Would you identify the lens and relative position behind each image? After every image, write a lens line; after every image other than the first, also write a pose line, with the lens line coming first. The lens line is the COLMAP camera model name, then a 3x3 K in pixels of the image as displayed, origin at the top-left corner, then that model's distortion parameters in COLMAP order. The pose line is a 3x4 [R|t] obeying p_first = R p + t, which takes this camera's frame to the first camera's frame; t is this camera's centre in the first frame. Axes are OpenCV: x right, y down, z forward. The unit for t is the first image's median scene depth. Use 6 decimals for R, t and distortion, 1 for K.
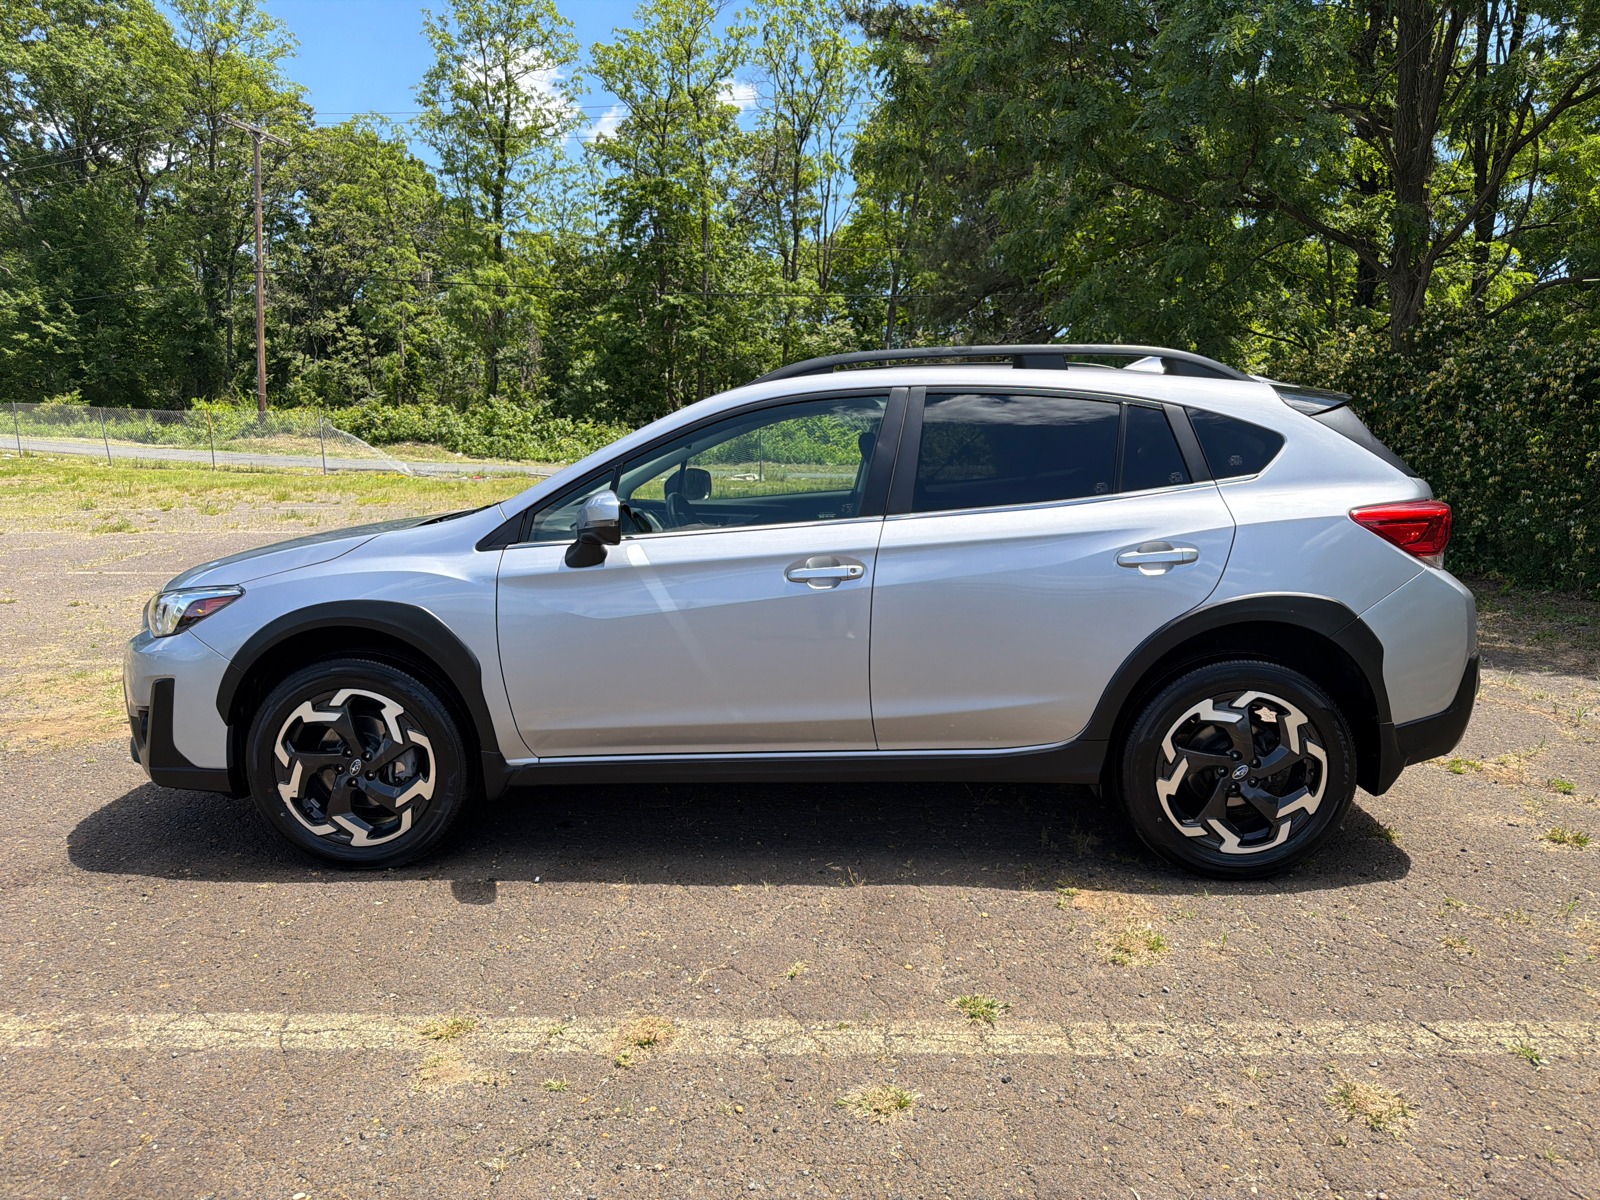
lens RADIAL K [[1130.9, 0, 790.8], [0, 1130.9, 604.1], [0, 0, 1]] dist [0.032447, -0.040720]
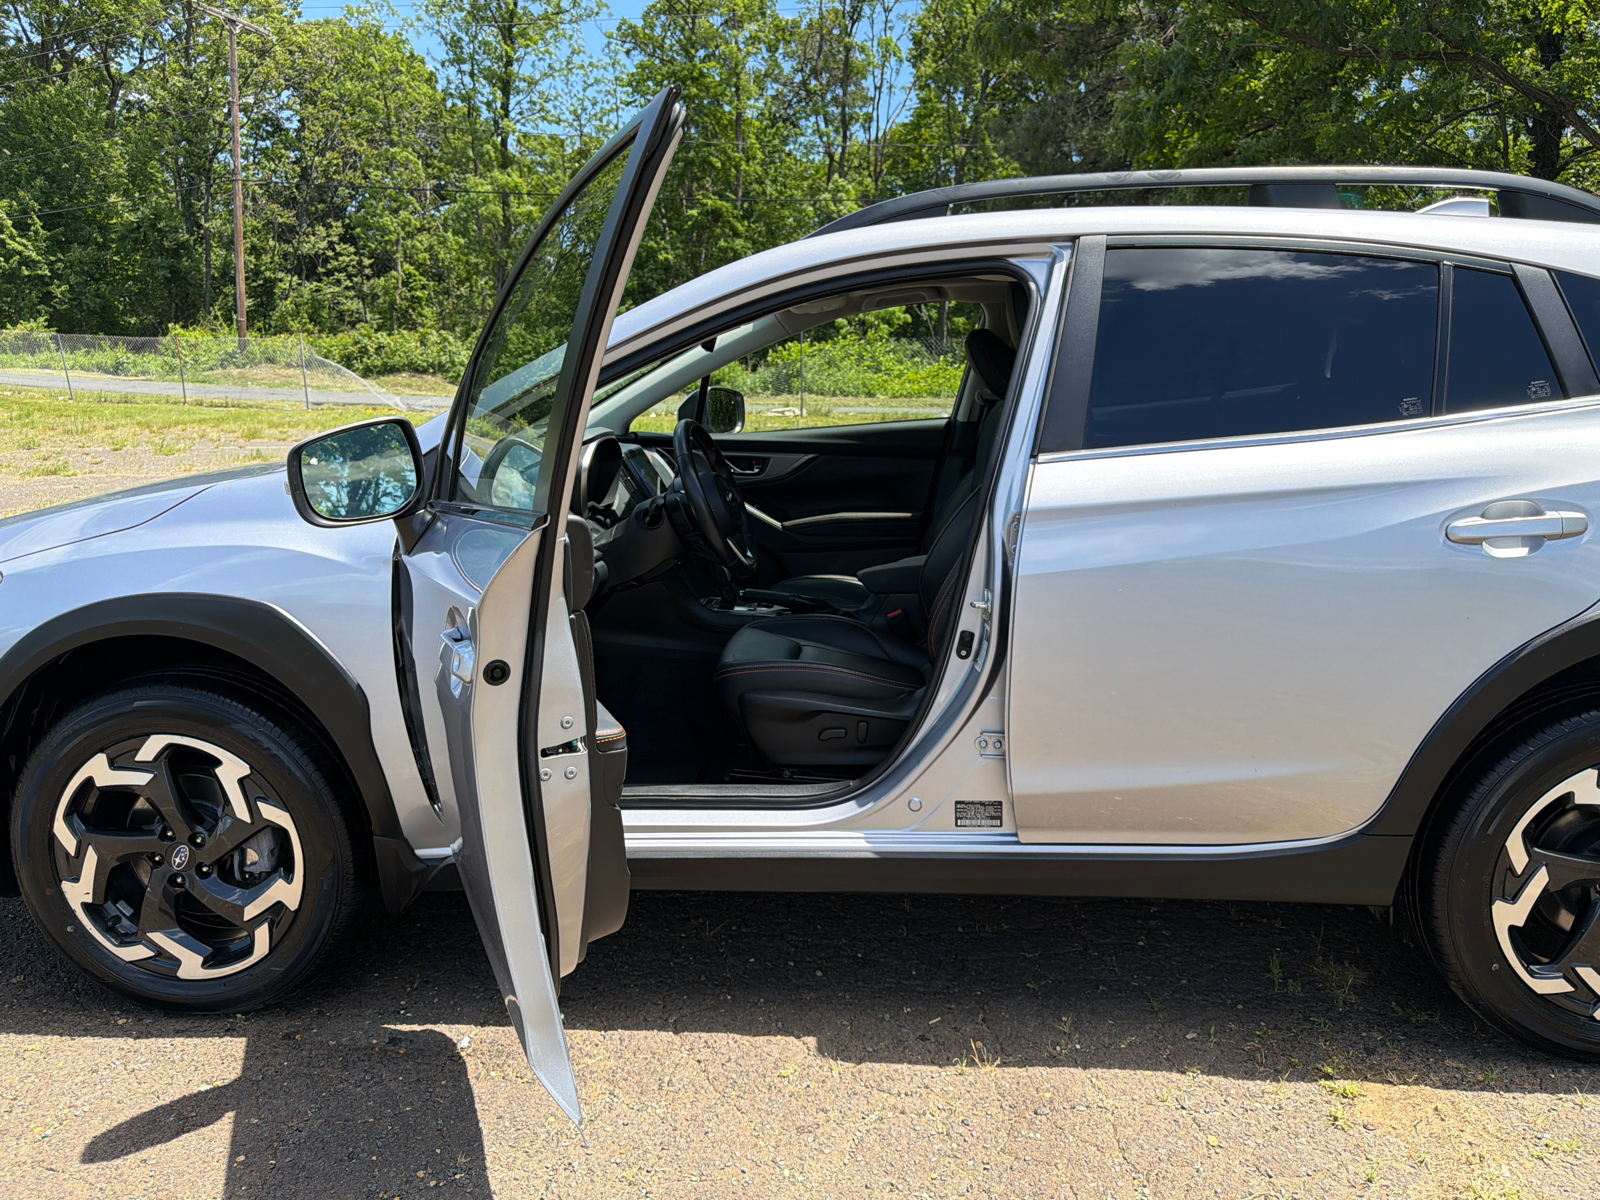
lens RADIAL K [[1247.8, 0, 788.8], [0, 1247.8, 599.0], [0, 0, 1]] dist [0.031346, -0.048289]
pose [[0.999339, 0.003990, -0.036147, -0.021077], [-0.002692, 0.999353, 0.035875, -0.023688], [0.036267, -0.035754, 0.998702, 0.308223]]
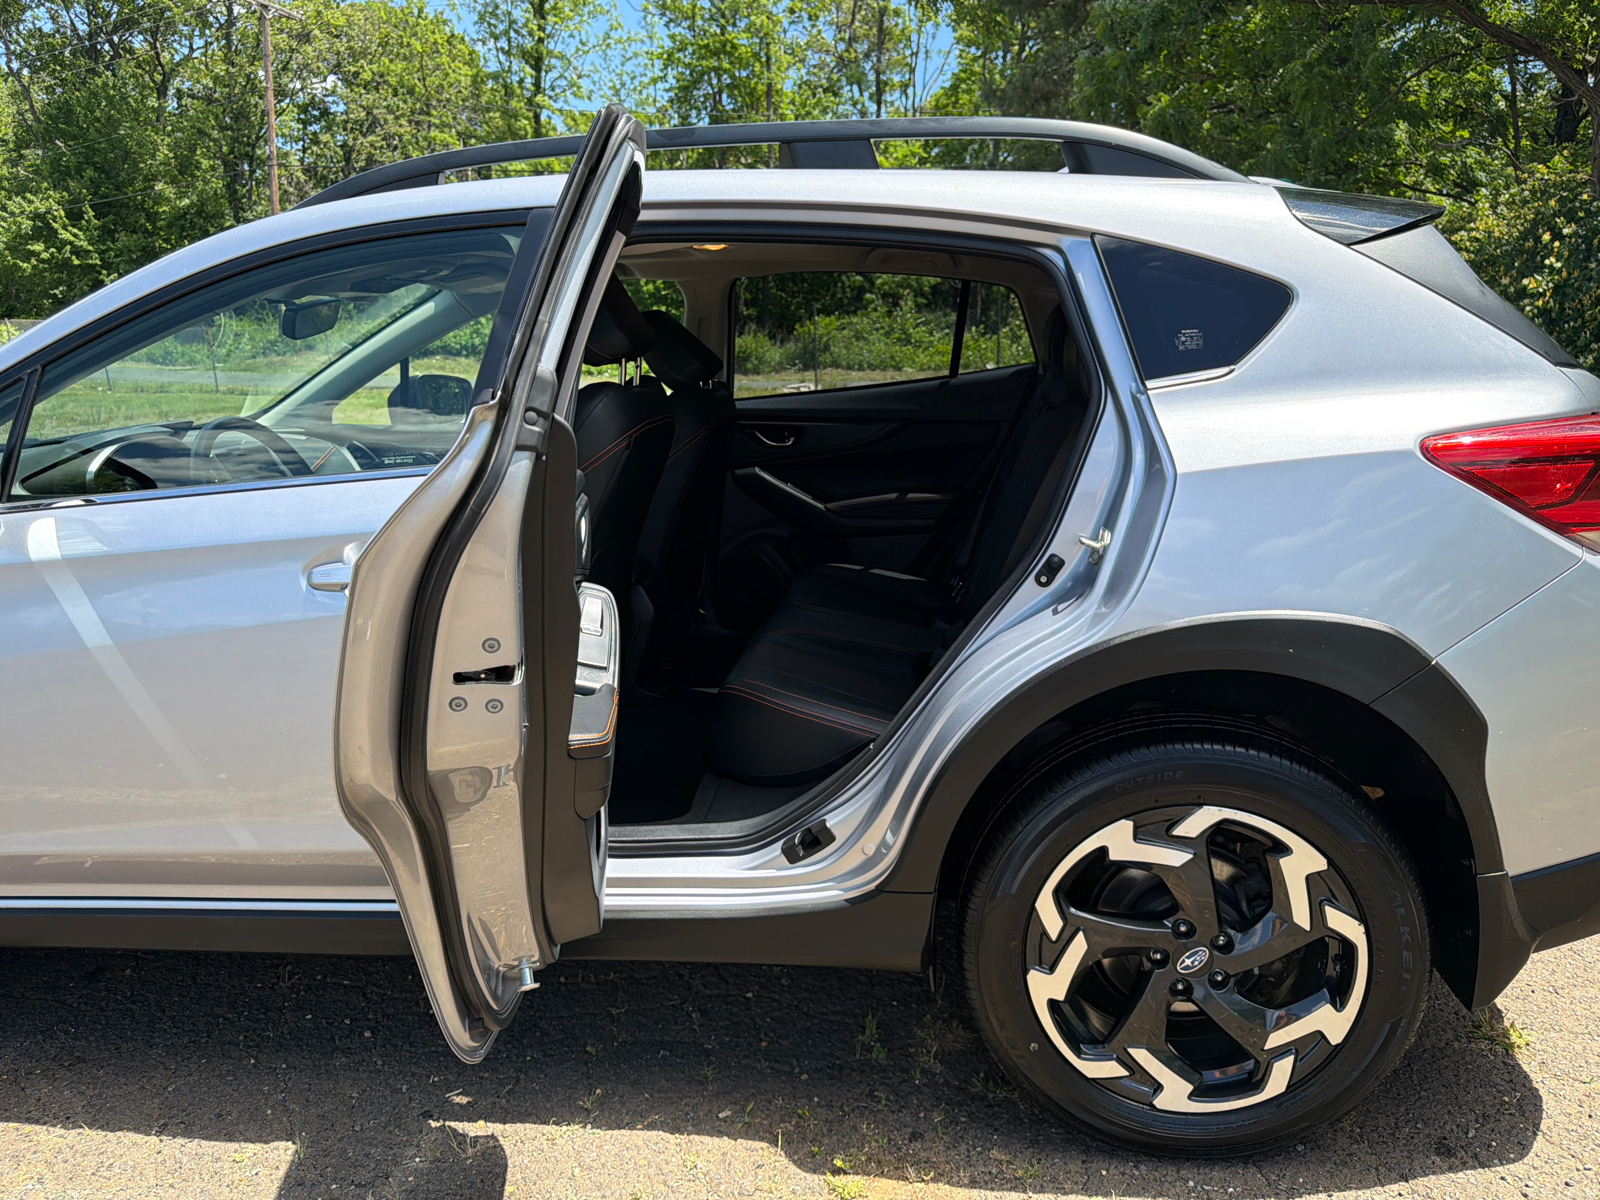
lens RADIAL K [[1247.8, 0, 797.8], [0, 1247.8, 597.2], [0, 0, 1]] dist [0.031346, -0.048289]
pose [[0.996529, -0.005329, -0.083078, 0.244585], [0.009934, 0.998430, 0.055118, -0.042339], [0.082654, -0.055752, 0.995018, 0.400645]]
